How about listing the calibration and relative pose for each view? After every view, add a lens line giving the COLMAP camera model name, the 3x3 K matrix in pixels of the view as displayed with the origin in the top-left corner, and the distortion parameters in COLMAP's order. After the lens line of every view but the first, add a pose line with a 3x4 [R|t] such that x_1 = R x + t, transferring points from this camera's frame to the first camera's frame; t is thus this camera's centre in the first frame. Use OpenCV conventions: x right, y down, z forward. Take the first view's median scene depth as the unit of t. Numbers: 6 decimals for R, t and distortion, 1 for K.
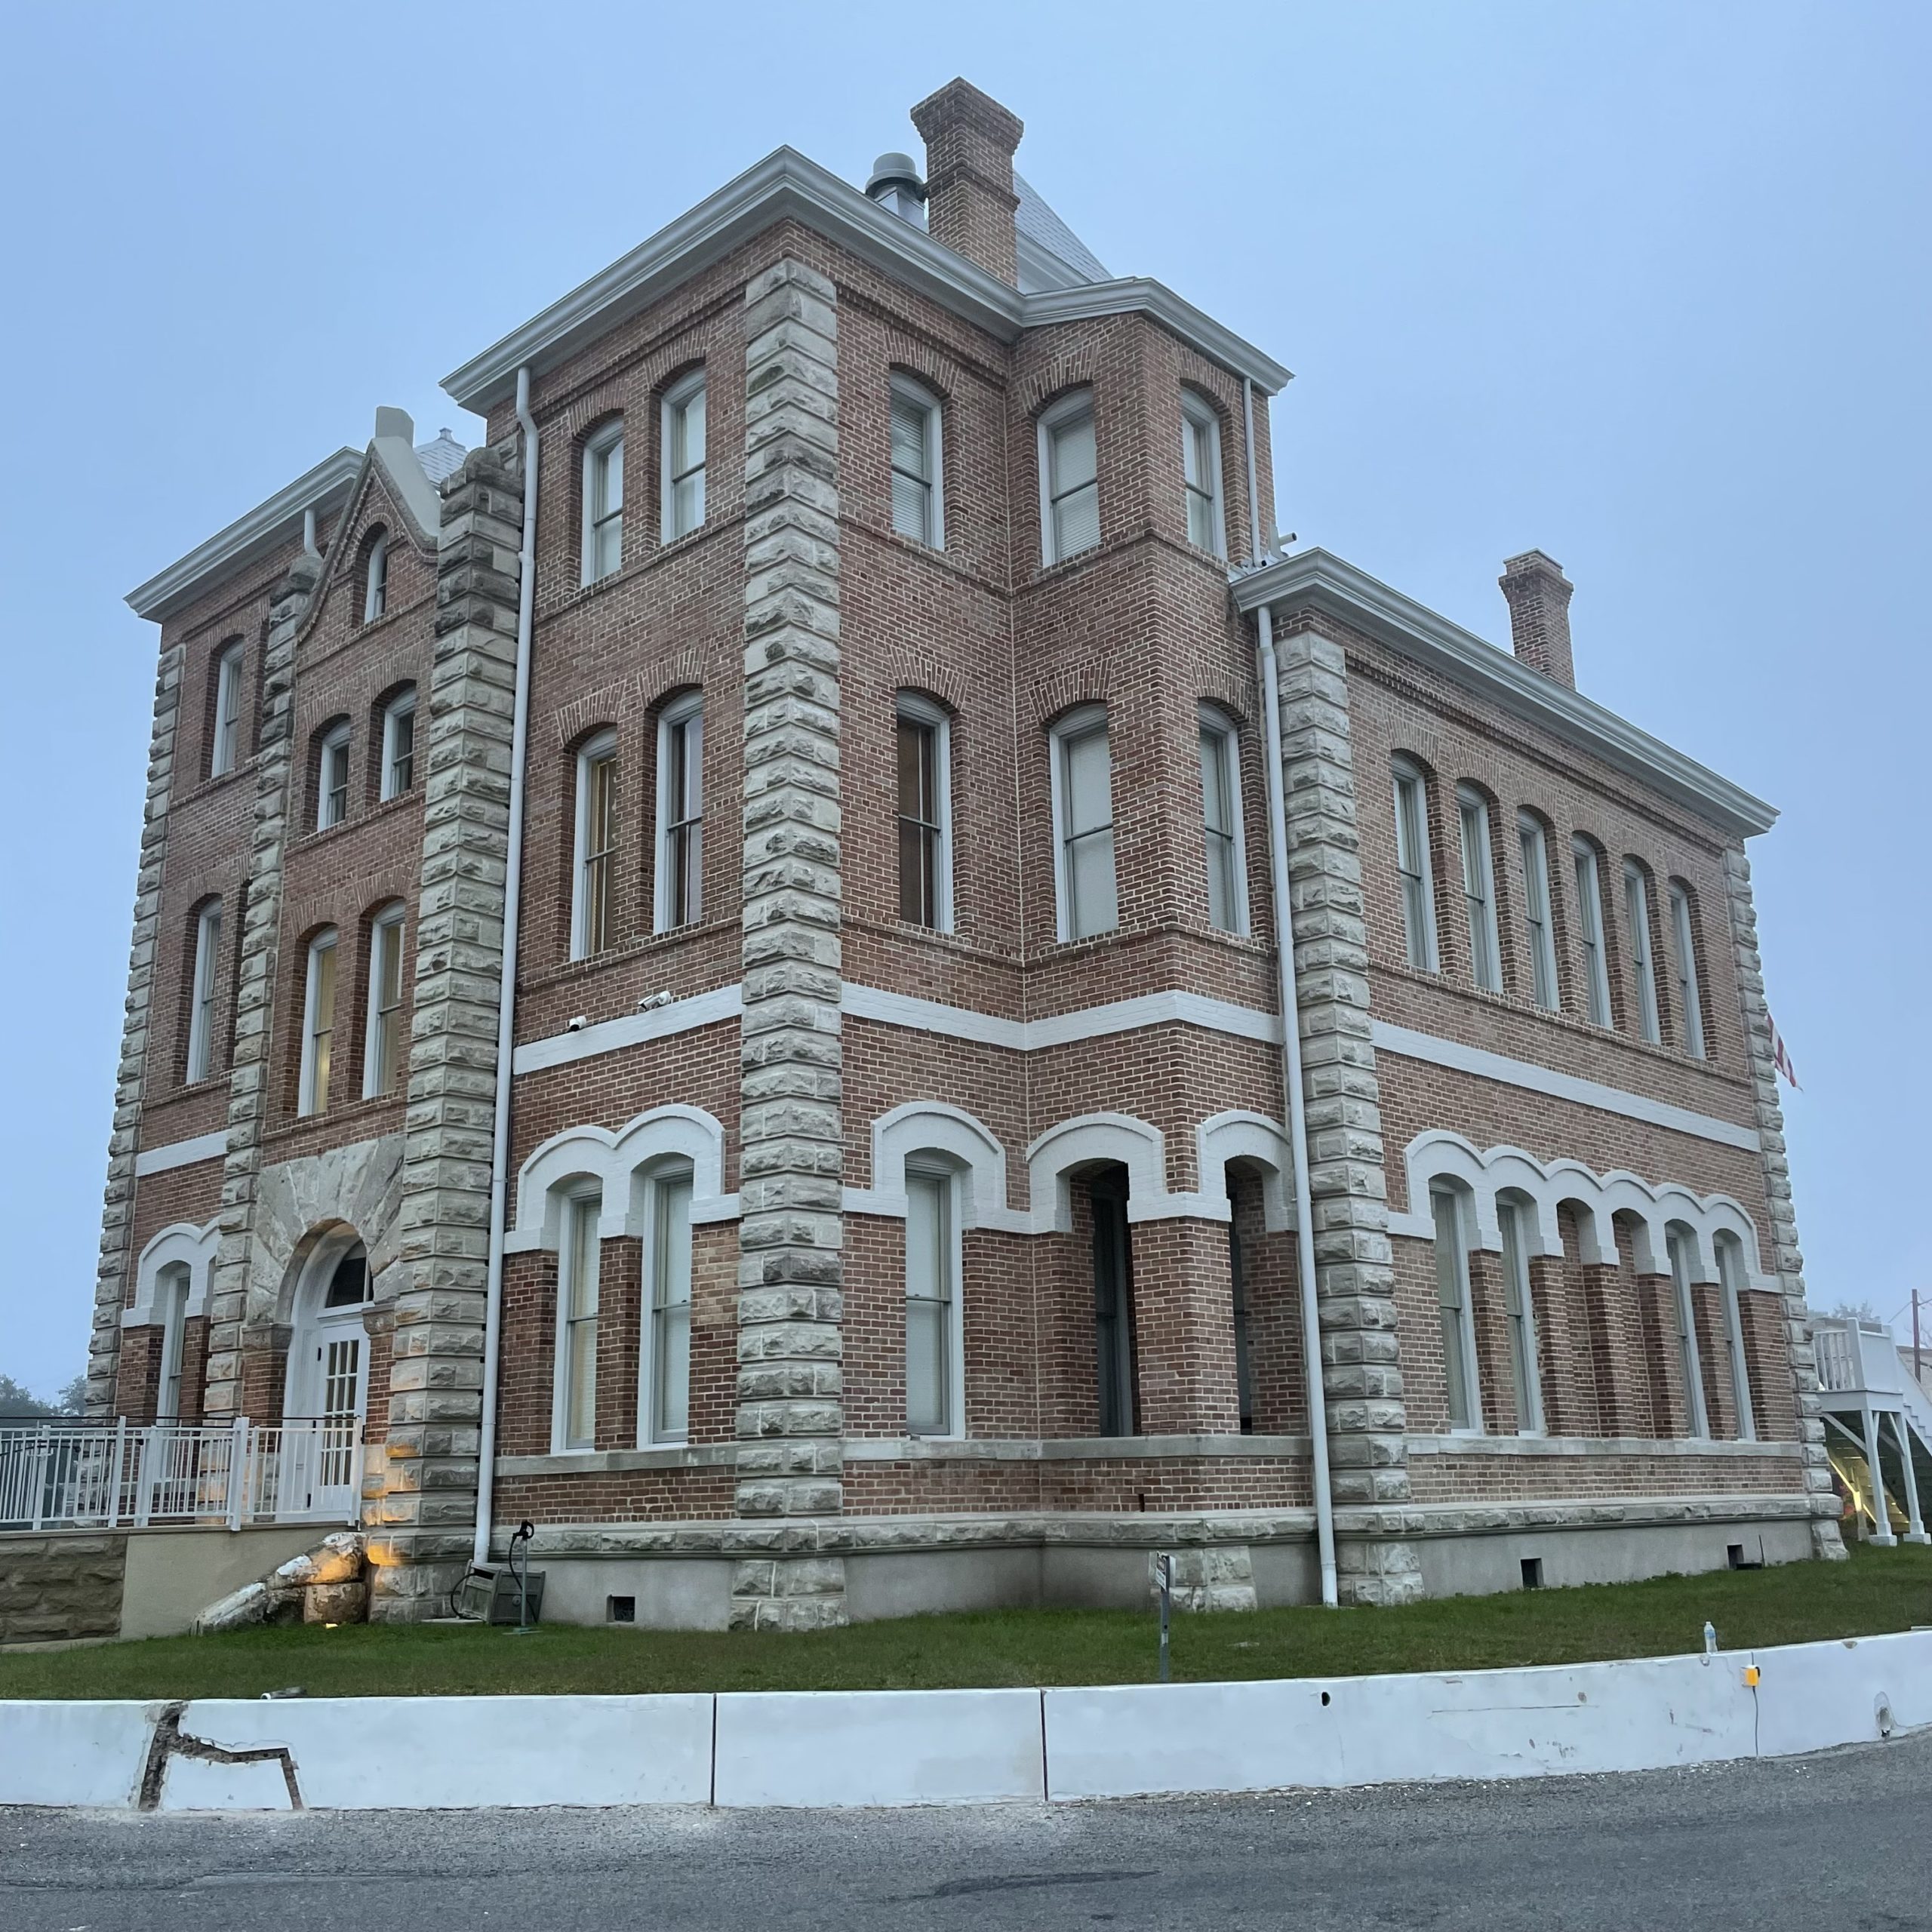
lens RADIAL K [[2053.8, 0, 967.8], [0, 2053.8, 933.9], [0, 0, 1]] dist [0.010192, -0.016933]
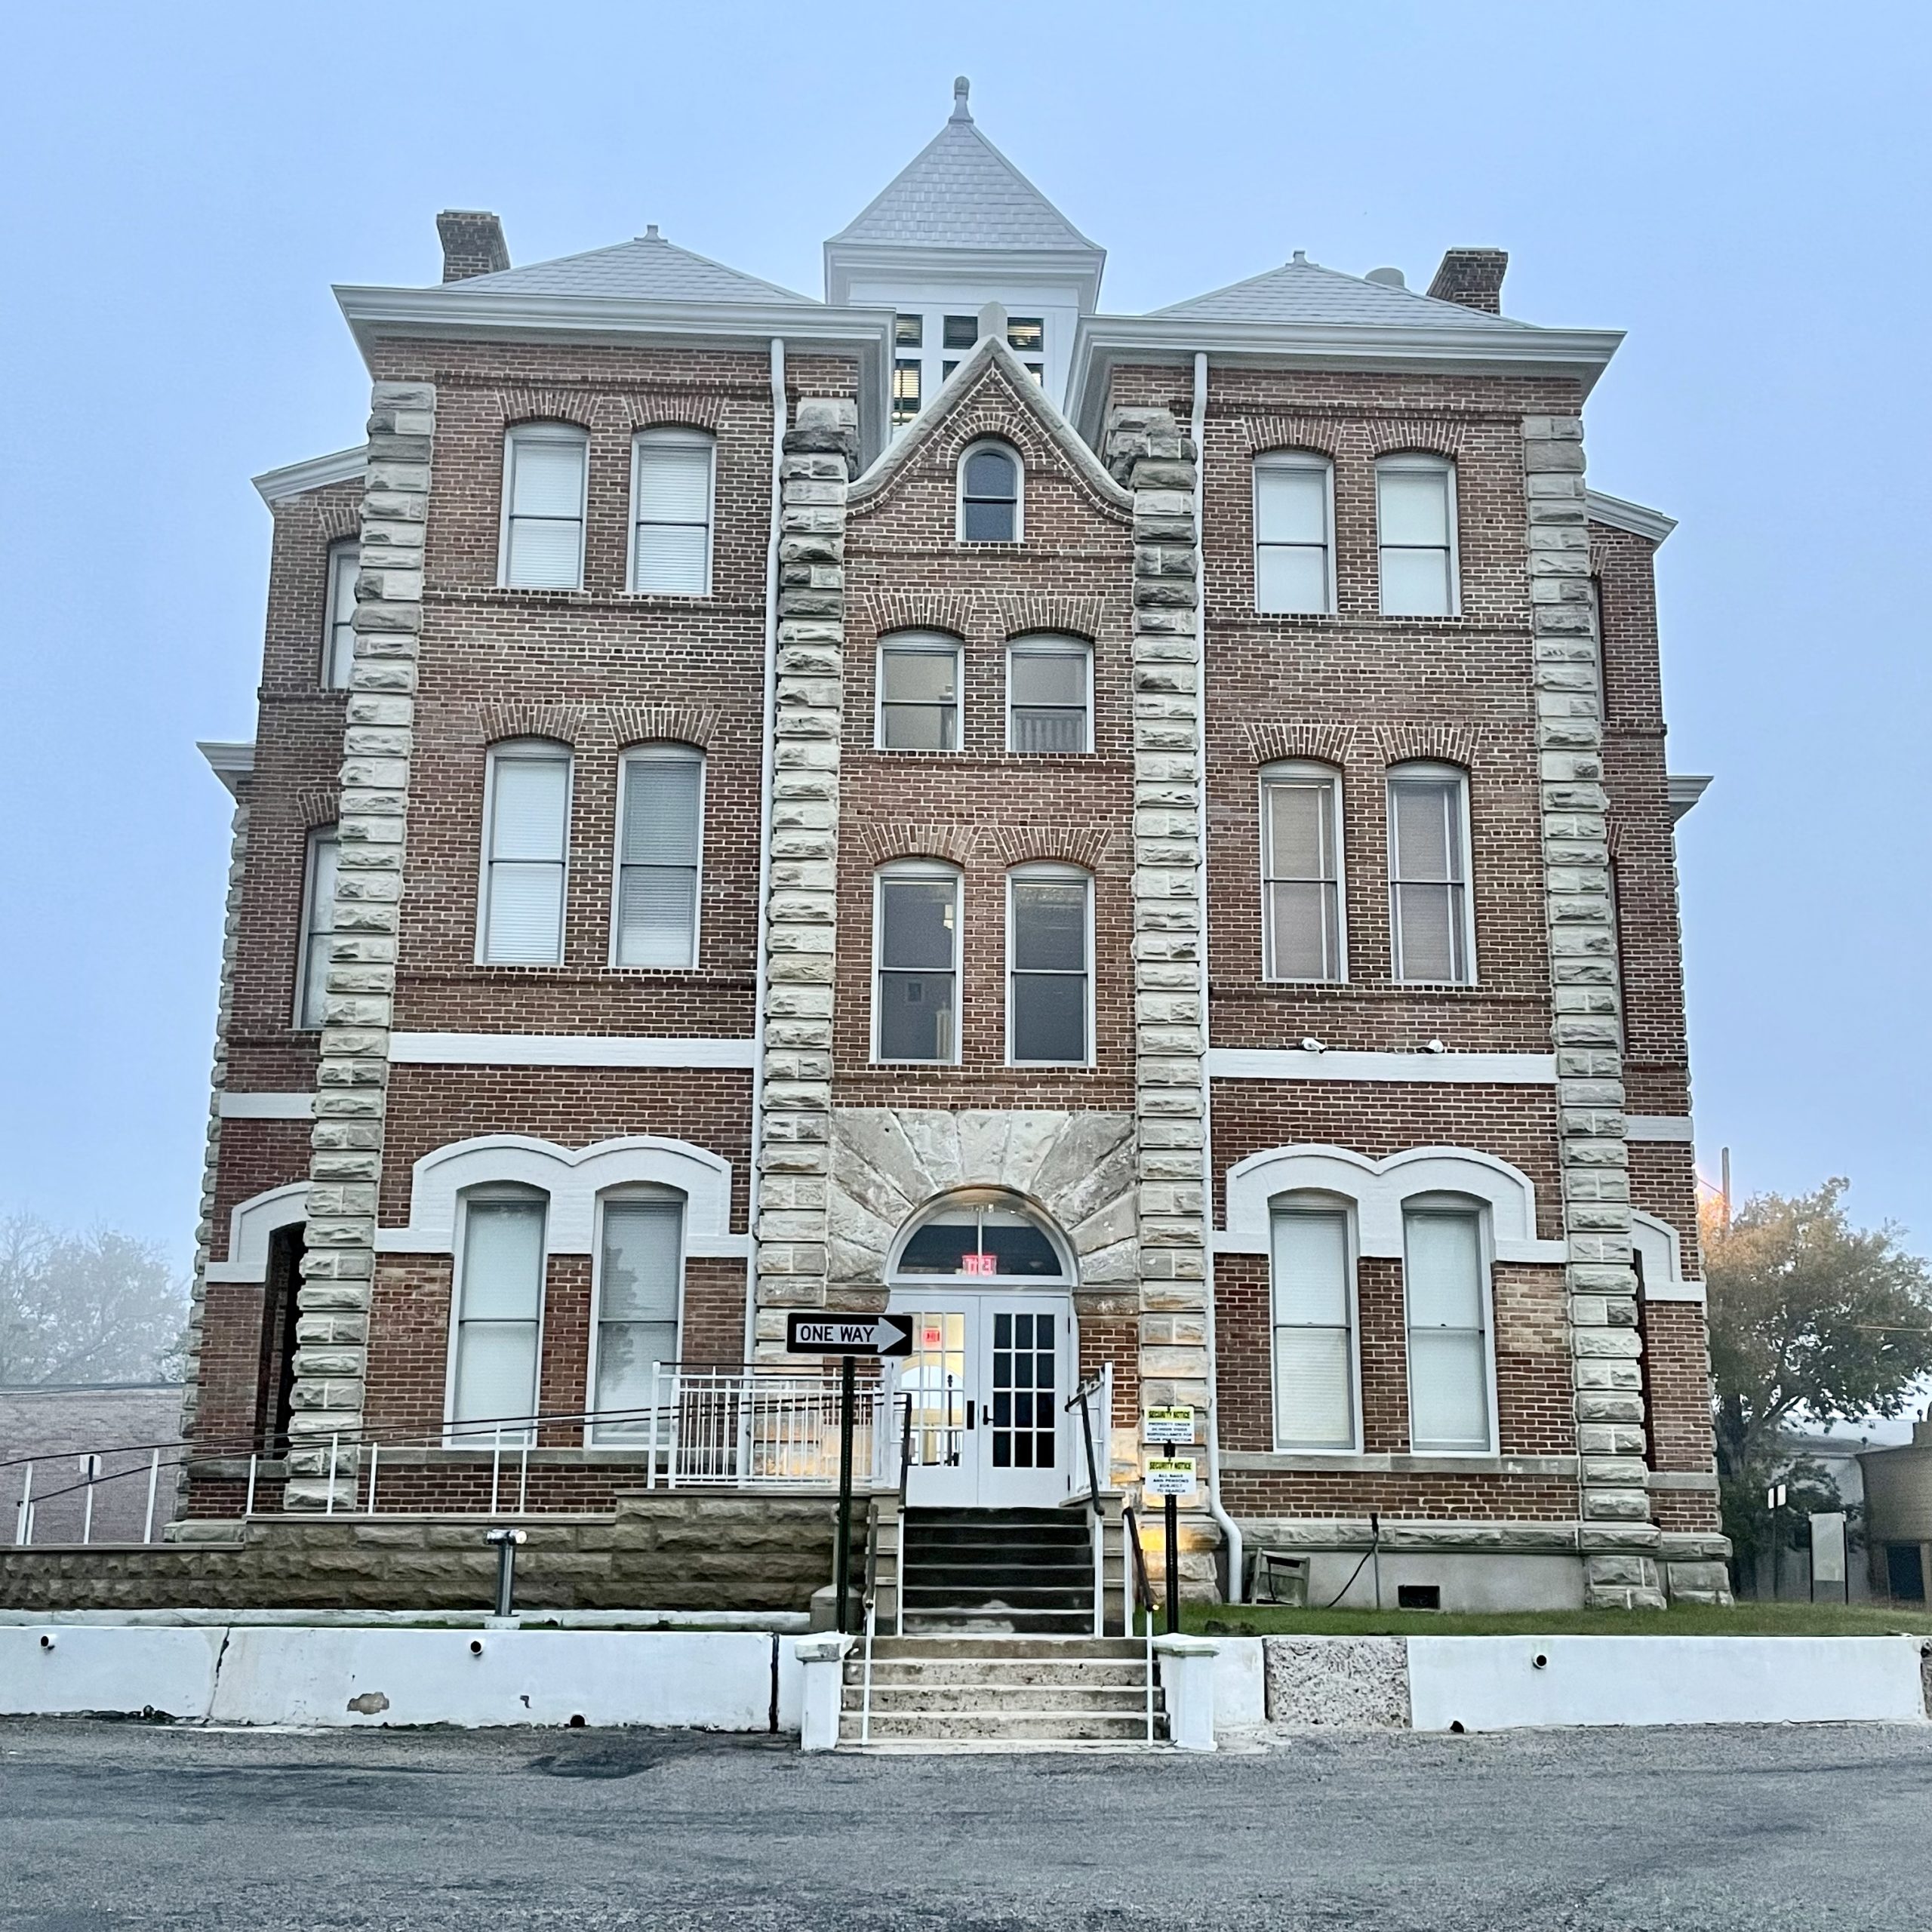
lens RADIAL K [[2438.5, 0, 966.0], [0, 2438.5, 966.0], [0, 0, 1]] dist [0.107809, -0.606199]
pose [[0.699367, 0.206008, 0.684432, -1.273685], [-0.222683, 0.972706, -0.065234, 0.135712], [-0.679190, -0.106789, 0.726153, 0.241325]]
